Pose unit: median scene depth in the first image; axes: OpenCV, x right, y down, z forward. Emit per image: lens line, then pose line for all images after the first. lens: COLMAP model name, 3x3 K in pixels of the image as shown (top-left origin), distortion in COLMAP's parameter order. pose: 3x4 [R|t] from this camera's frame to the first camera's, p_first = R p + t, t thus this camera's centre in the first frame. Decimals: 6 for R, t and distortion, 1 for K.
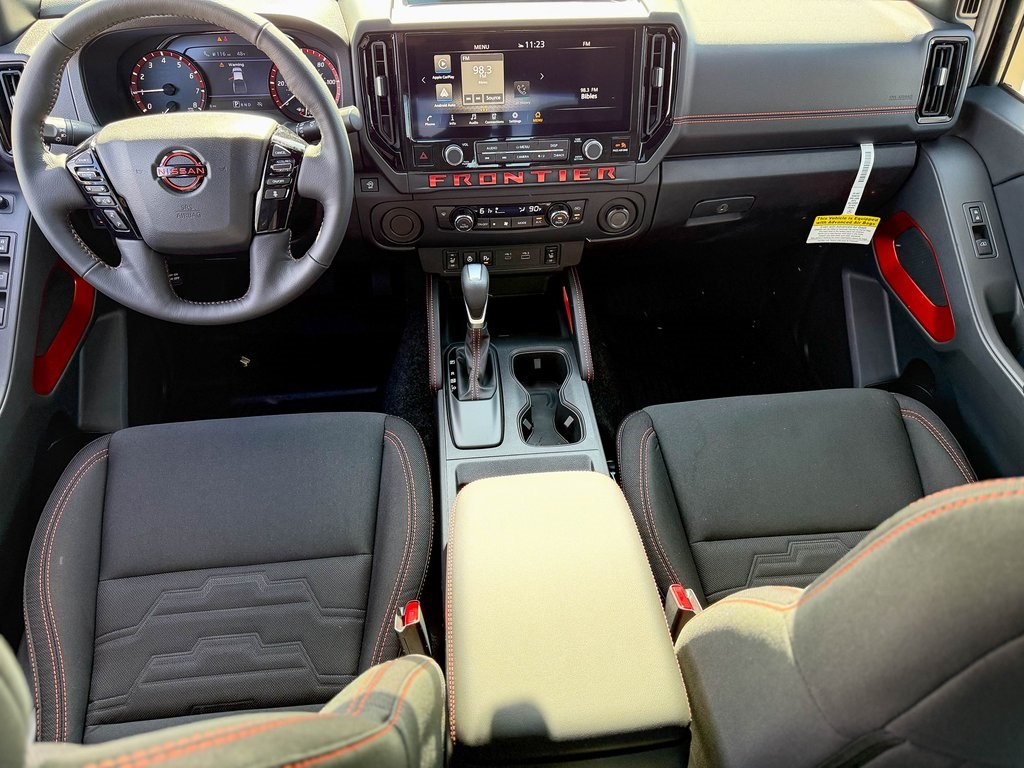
lens RADIAL K [[739.6, 0, 513.4], [0, 739.6, 394.8], [0, 0, 1]] dist [0.029868, -0.039702]
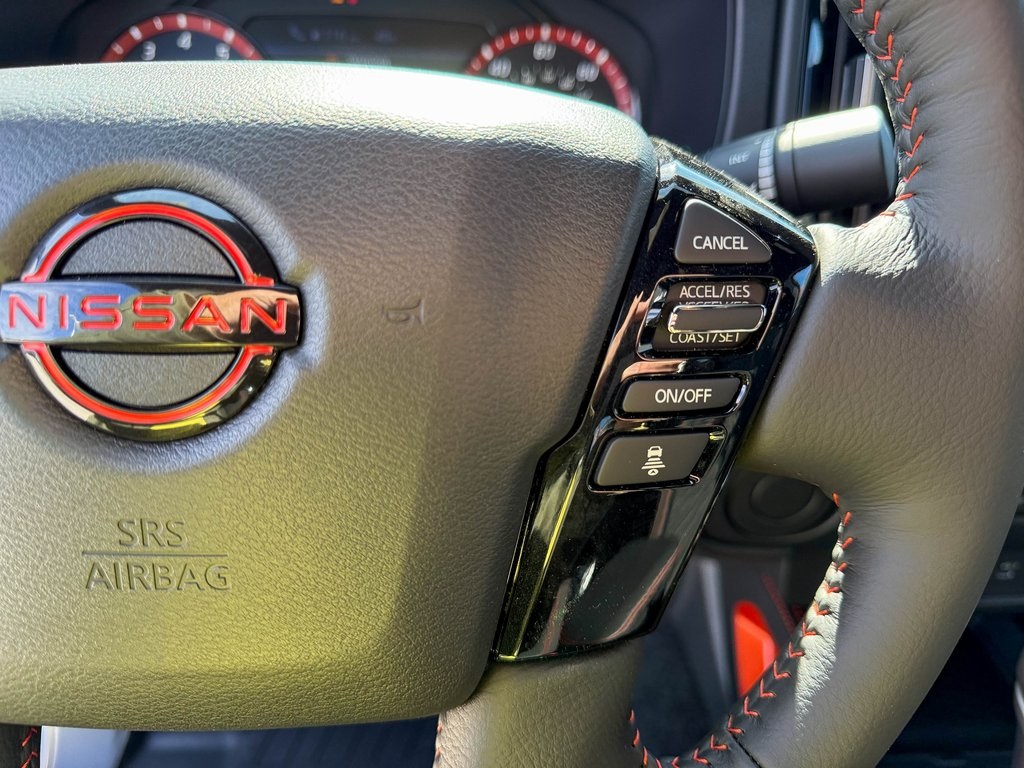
lens RADIAL K [[784.4, 0, 505.7], [0, 784.4, 381.7], [0, 0, 1]] dist [-0.034838, -0.000794]
pose [[0.998443, 0.048074, -0.028277, -0.311122], [-0.053398, 0.970333, -0.235801, -0.213548], [0.016102, 0.236944, 0.971390, 0.716045]]
